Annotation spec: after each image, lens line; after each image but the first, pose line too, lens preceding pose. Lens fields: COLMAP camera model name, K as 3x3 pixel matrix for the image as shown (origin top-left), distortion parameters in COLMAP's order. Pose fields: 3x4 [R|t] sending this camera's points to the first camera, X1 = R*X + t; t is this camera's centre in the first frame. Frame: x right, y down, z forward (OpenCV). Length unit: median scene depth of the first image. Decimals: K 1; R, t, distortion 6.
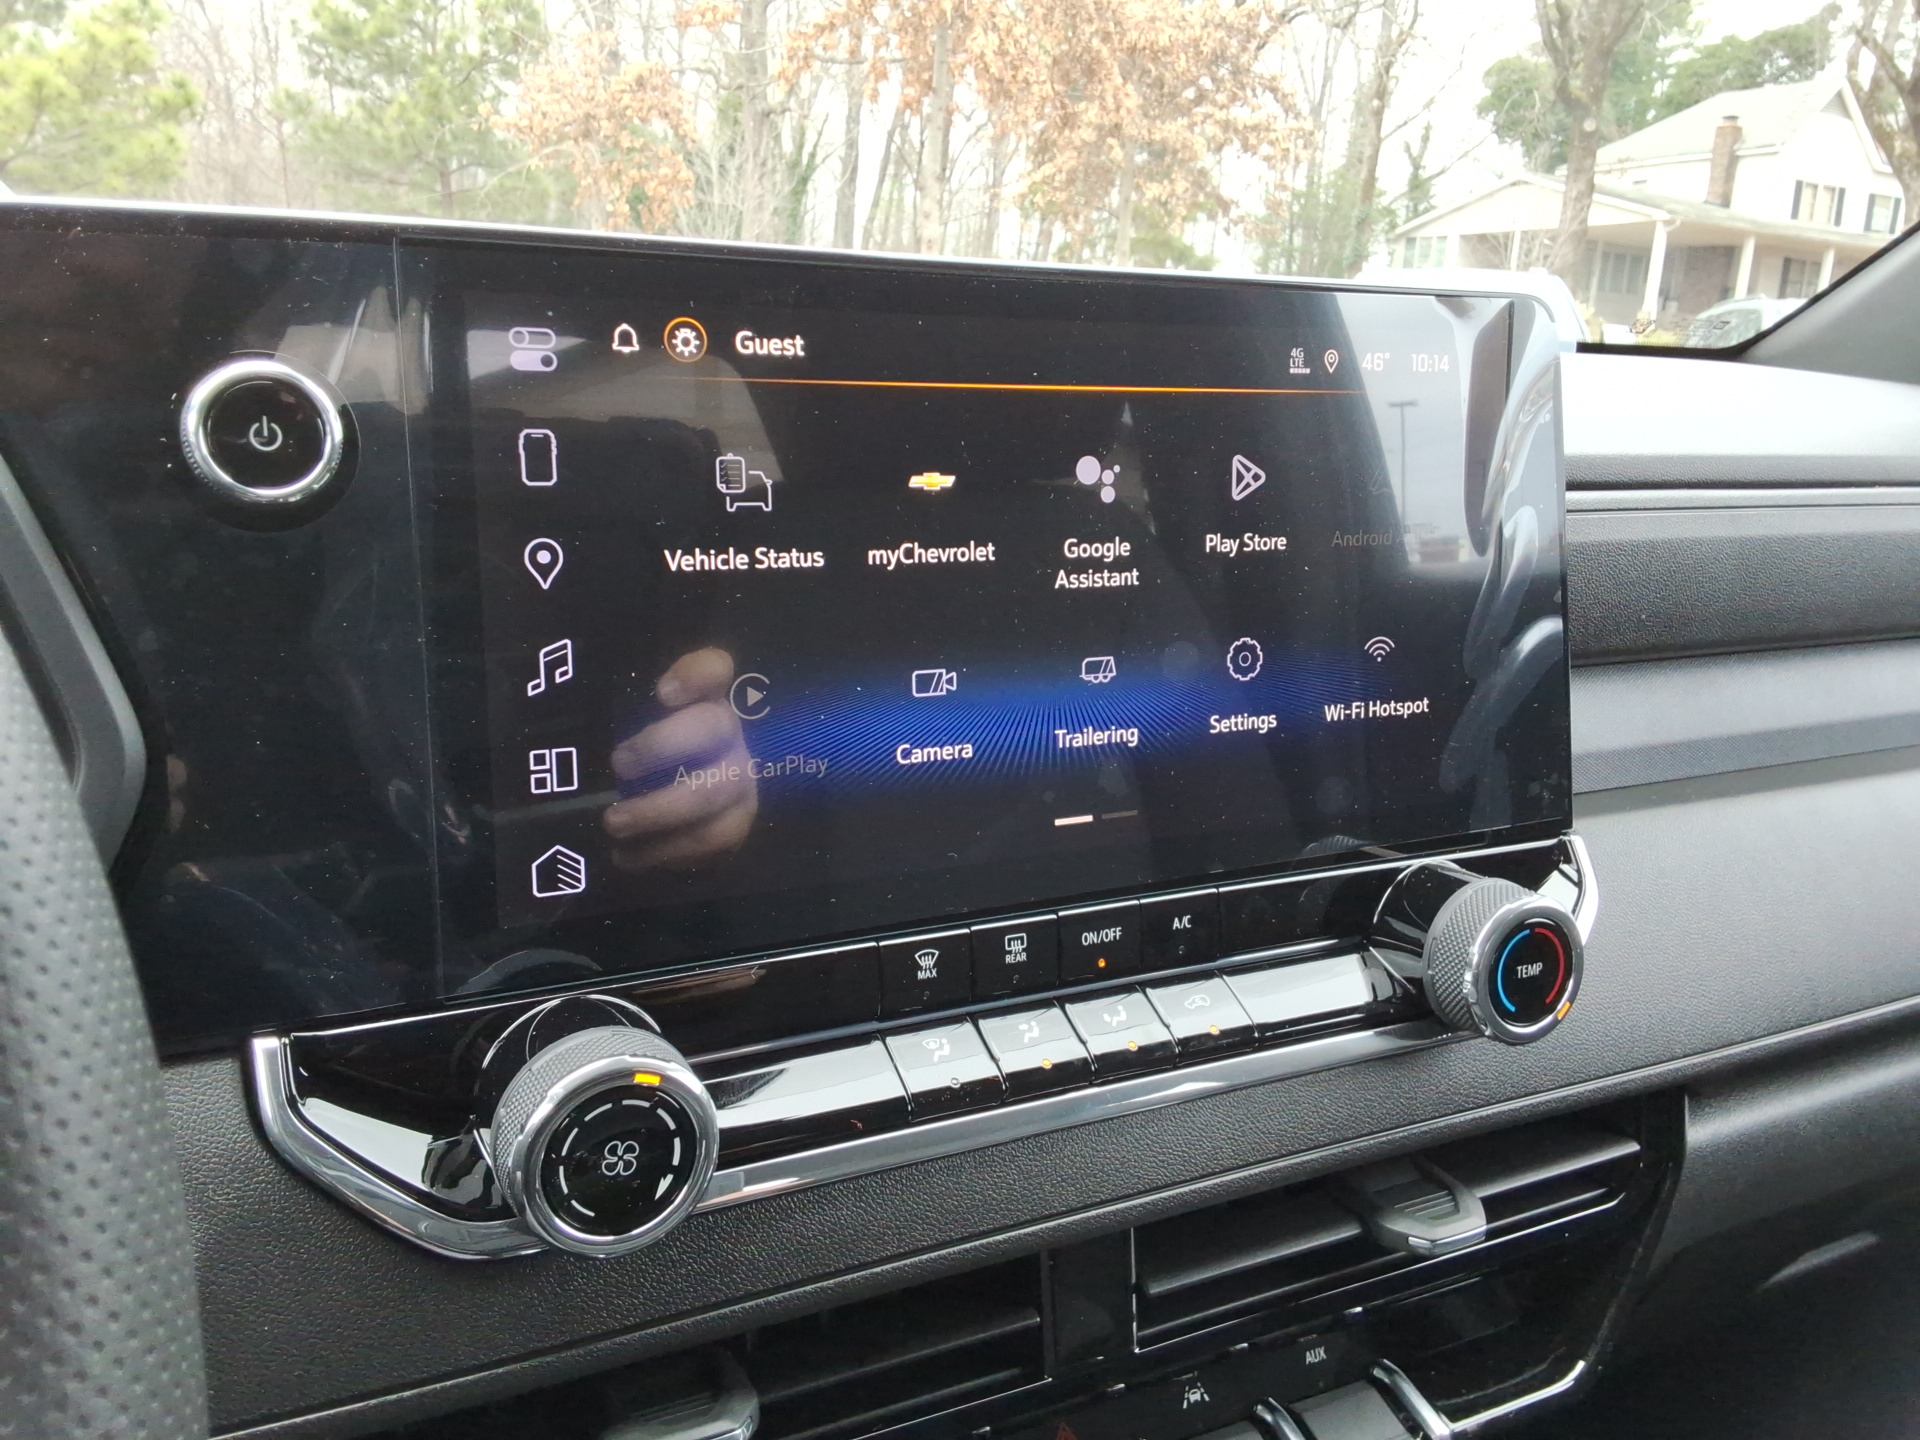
lens RADIAL K [[1537.7, 0, 980.4], [0, 1537.7, 704.1], [0, 0, 1]] dist [0.096006, -0.146778]
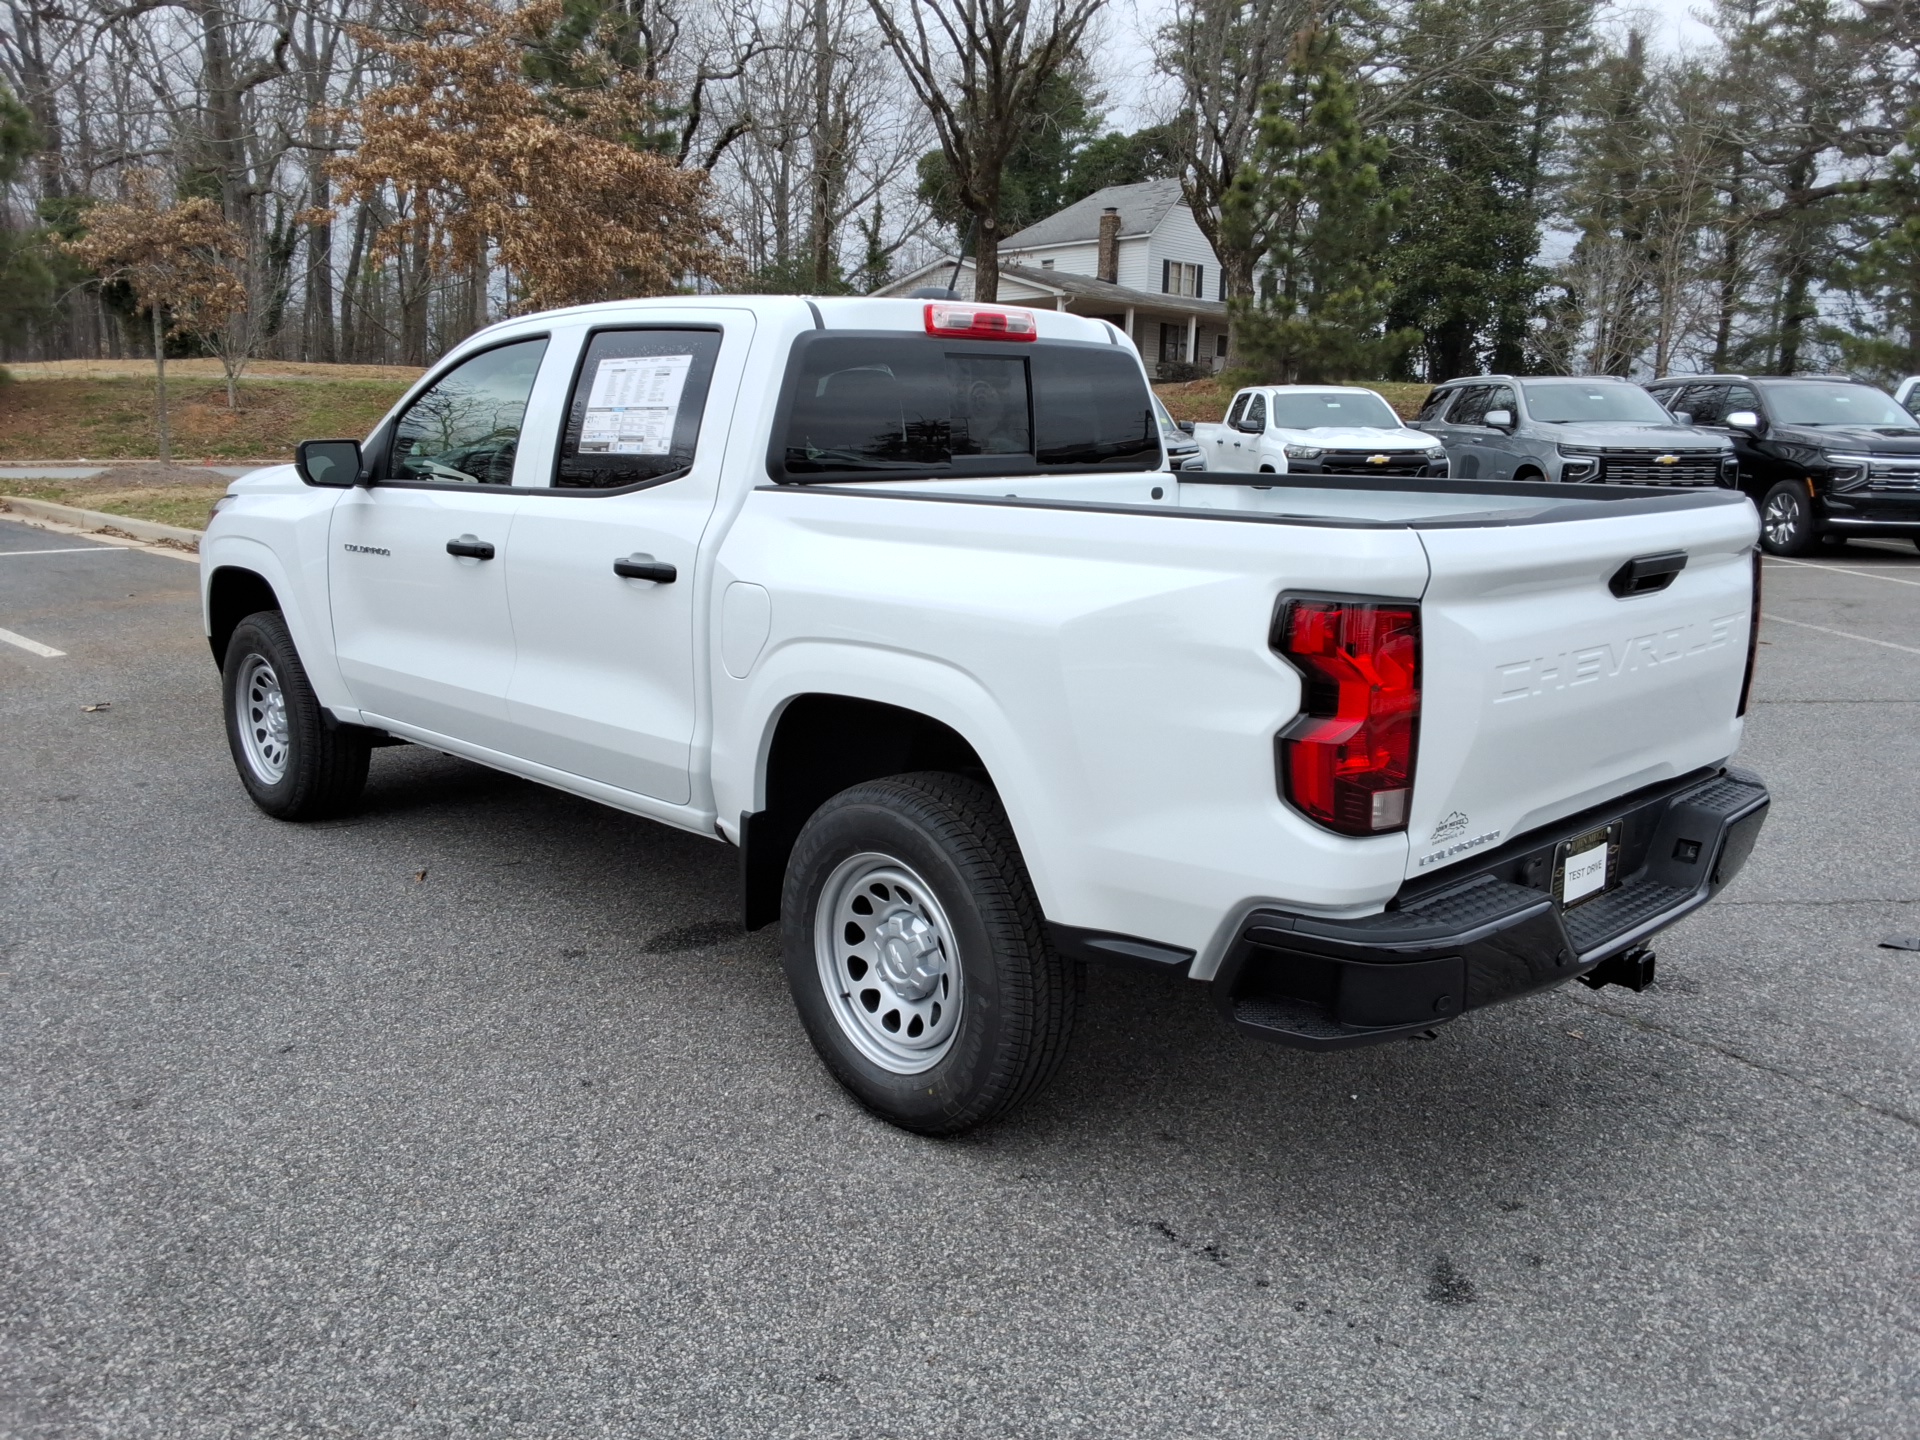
lens RADIAL K [[1537.7, 0, 966.9], [0, 1537.7, 698.0], [0, 0, 1]] dist [0.096006, -0.146778]
pose [[0.953314, -0.084519, 0.289911, -0.025680], [0.095114, 0.995209, -0.022625, 0.055962], [-0.286610, 0.049144, 0.956786, -0.292967]]
